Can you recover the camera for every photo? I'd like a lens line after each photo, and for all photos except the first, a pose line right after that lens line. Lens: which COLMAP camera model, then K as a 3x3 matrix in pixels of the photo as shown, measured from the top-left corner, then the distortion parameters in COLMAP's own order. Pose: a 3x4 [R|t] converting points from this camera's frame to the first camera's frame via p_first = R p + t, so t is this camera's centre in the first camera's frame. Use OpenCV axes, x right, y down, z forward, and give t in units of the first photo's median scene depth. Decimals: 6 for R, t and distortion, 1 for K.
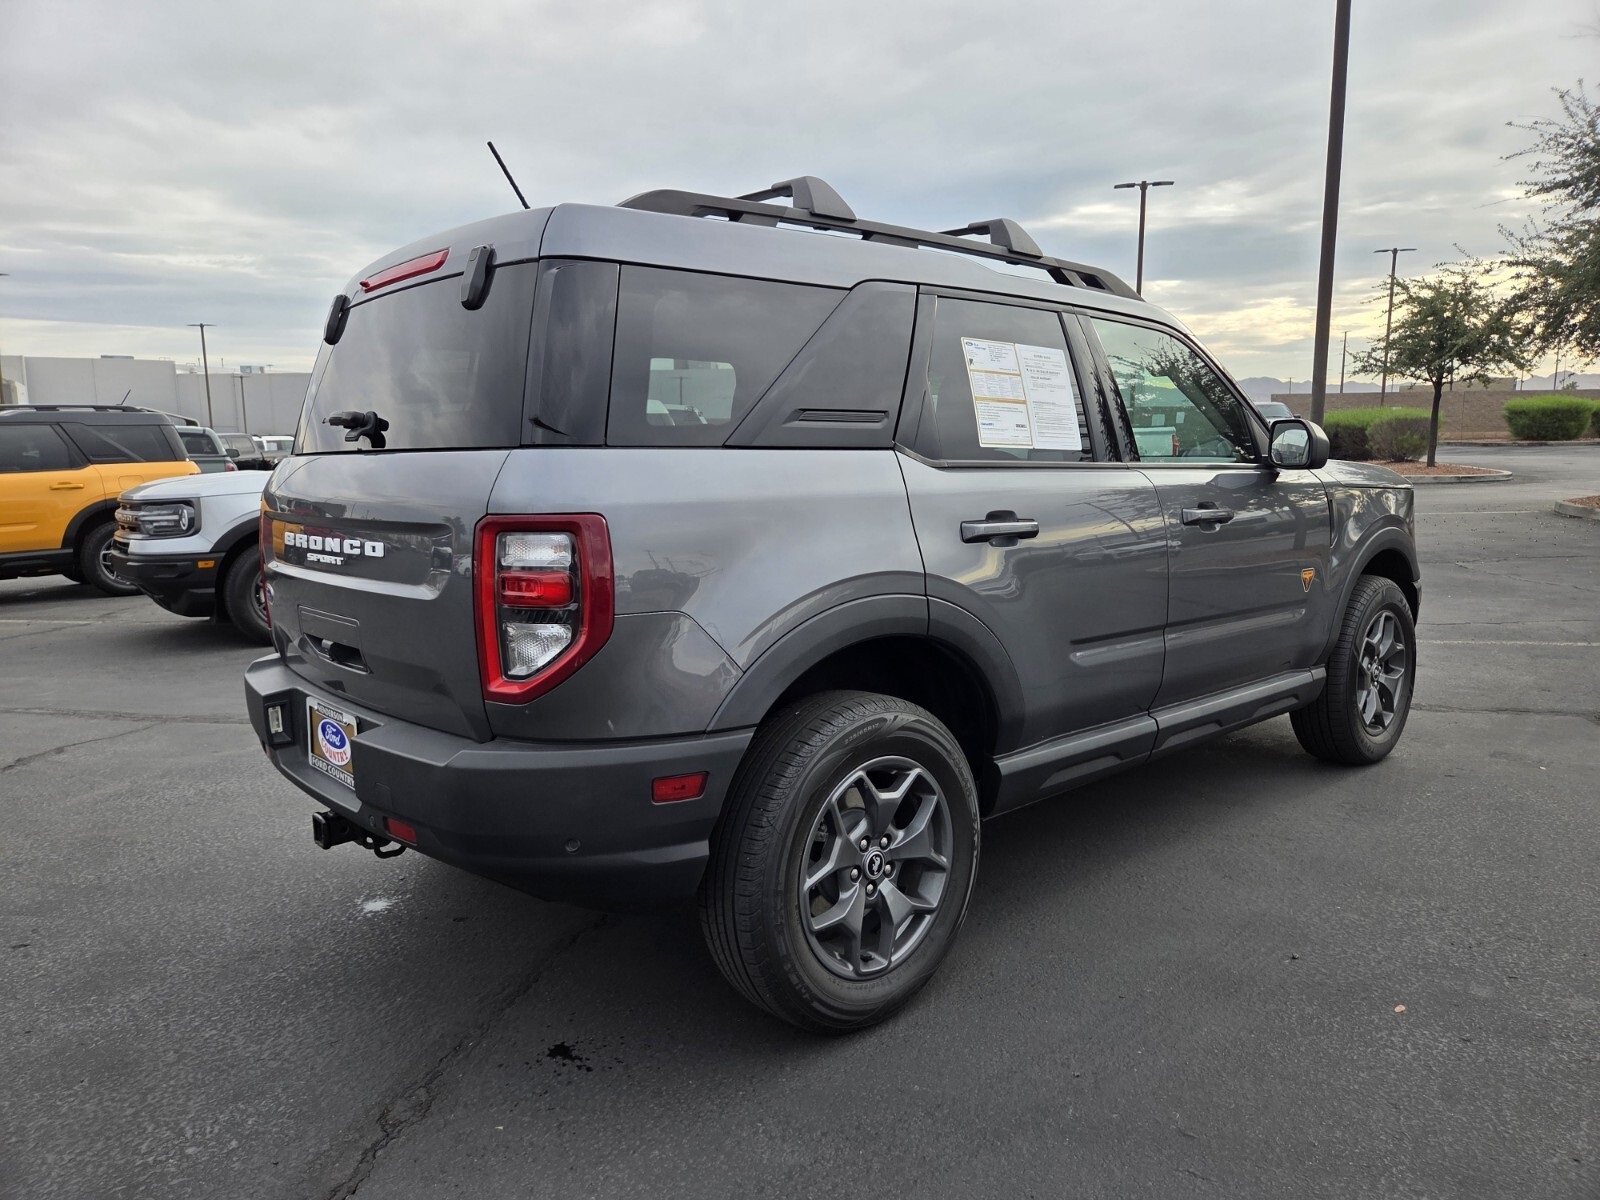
lens RADIAL K [[1087.8, 0, 792.4], [0, 1087.8, 609.1], [0, 0, 1]] dist [0.061064, -0.052175]
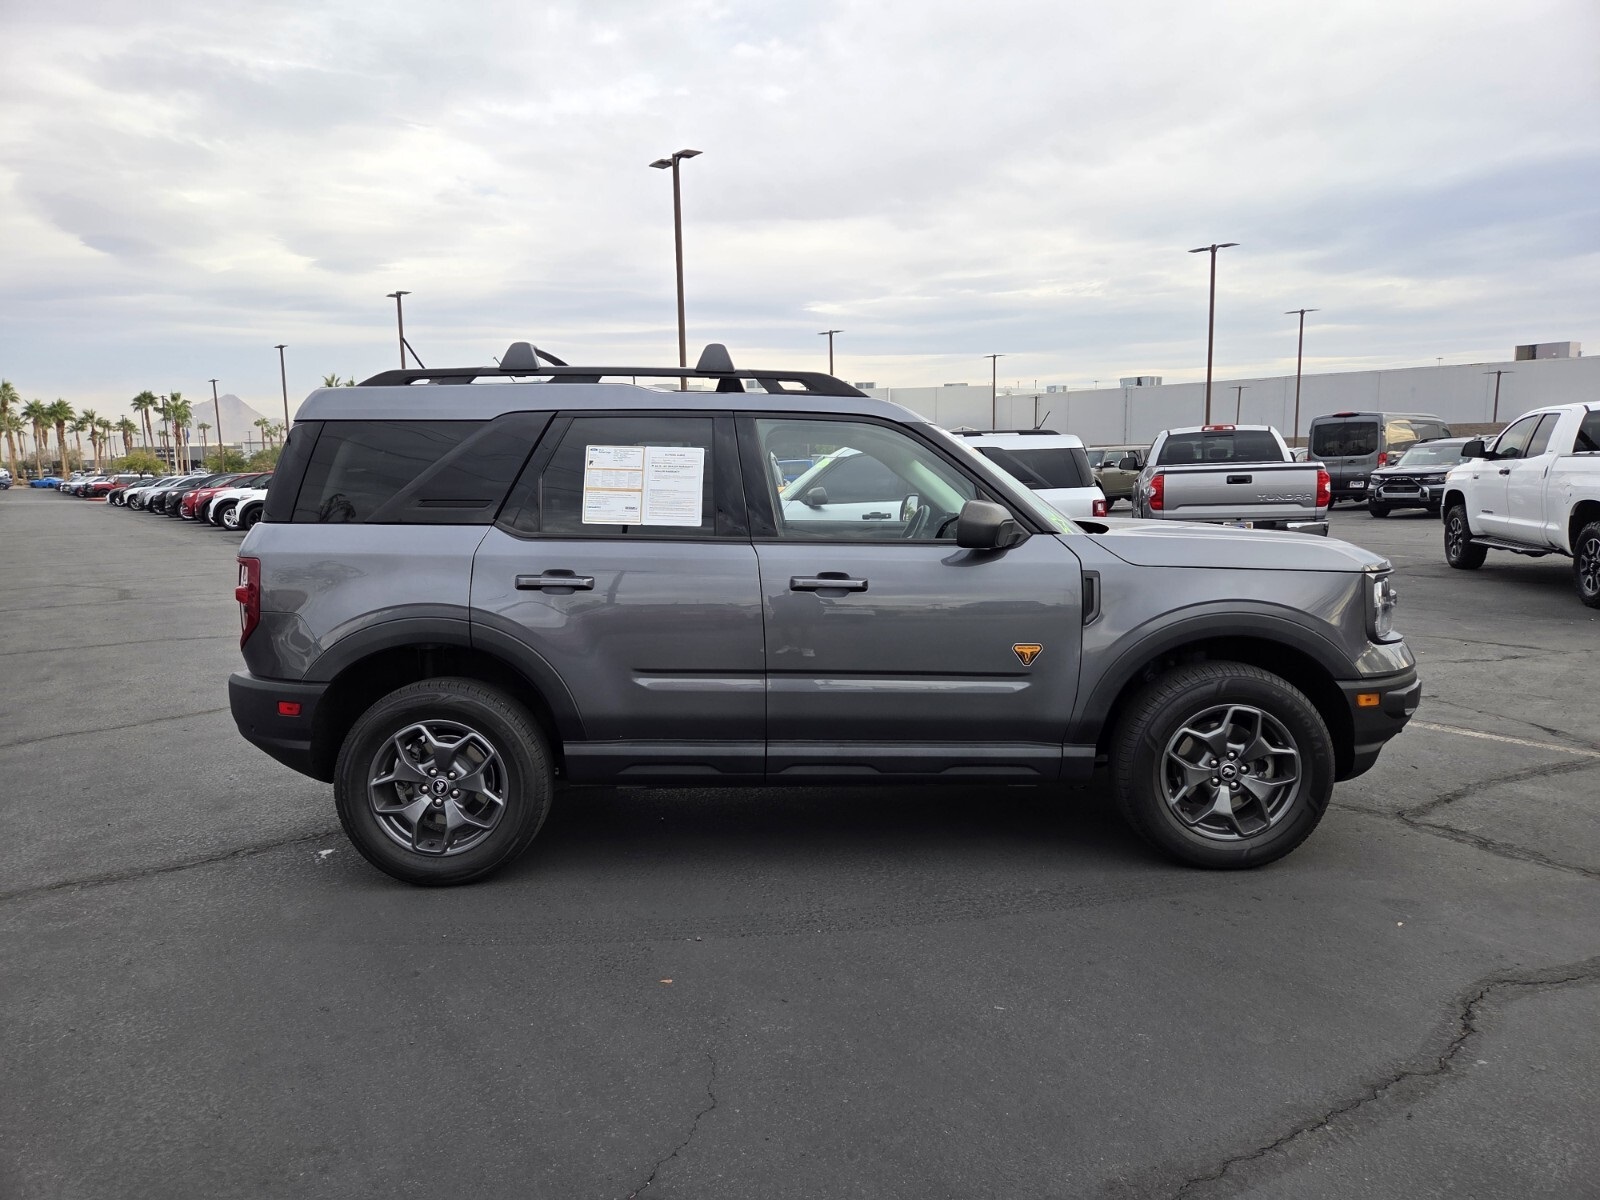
lens RADIAL K [[1087.8, 0, 792.4], [0, 1087.8, 609.1], [0, 0, 1]] dist [0.061064, -0.052175]
pose [[0.740502, 0.092504, -0.665657, 1.250612], [-0.095621, 0.994907, 0.031885, -0.102532], [0.665217, 0.040040, 0.745576, 0.121897]]
